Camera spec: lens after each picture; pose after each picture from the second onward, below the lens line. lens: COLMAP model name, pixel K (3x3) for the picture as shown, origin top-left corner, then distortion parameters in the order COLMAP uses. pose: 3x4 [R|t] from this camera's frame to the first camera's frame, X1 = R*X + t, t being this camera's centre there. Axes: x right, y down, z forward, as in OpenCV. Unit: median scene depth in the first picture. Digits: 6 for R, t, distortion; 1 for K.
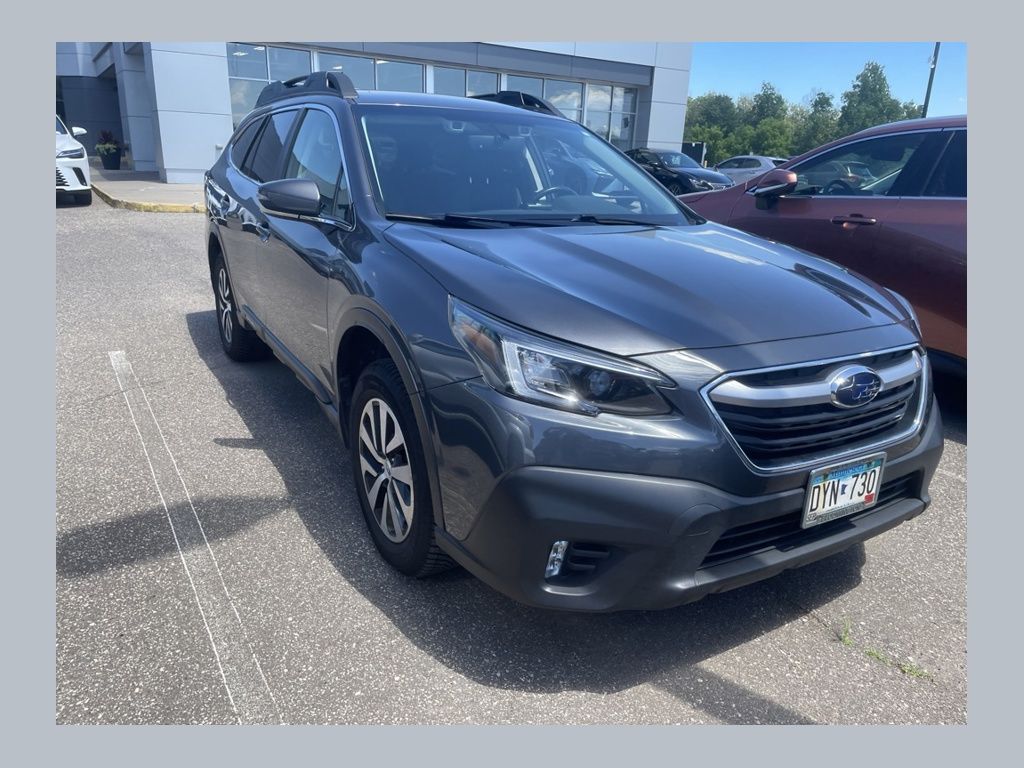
lens RADIAL K [[689.6, 0, 513.6], [0, 689.6, 385.0], [0, 0, 1]] dist [0.071736, -0.093413]
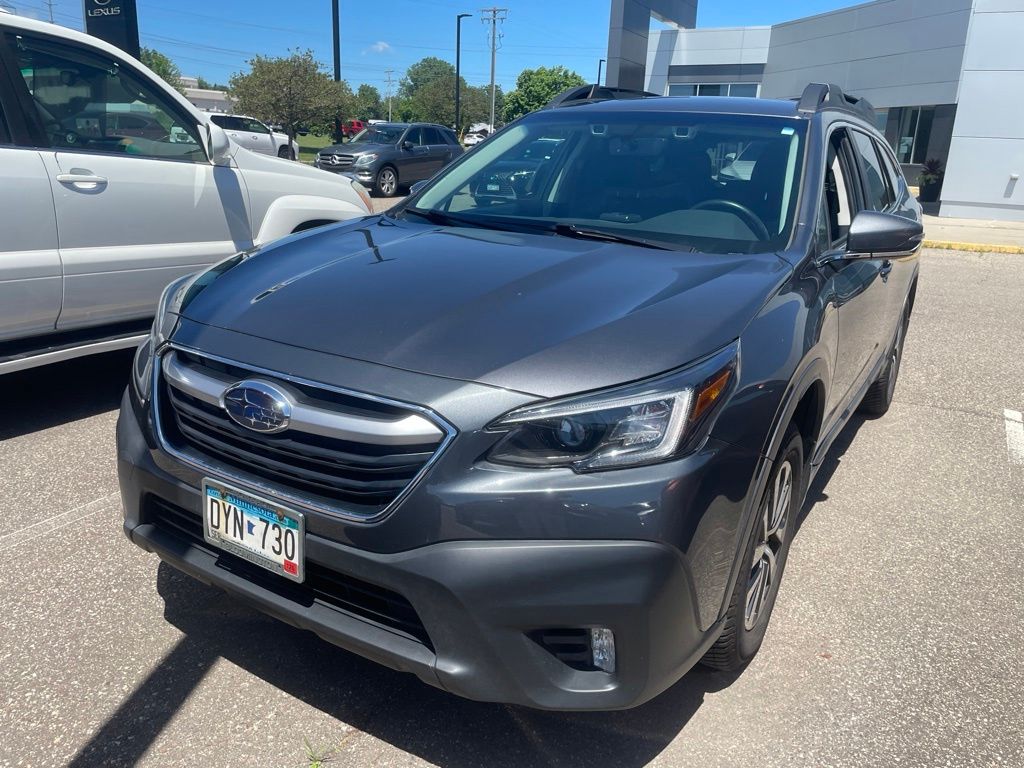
lens RADIAL K [[774.1, 0, 511.3], [0, 774.1, 382.9], [0, 0, 1]] dist [0.084502, -0.114179]
pose [[0.463569, 0.232664, -0.854968, 1.199414], [-0.298661, 0.949474, 0.096446, -0.173163], [0.834209, 0.210636, 0.509634, 0.650529]]
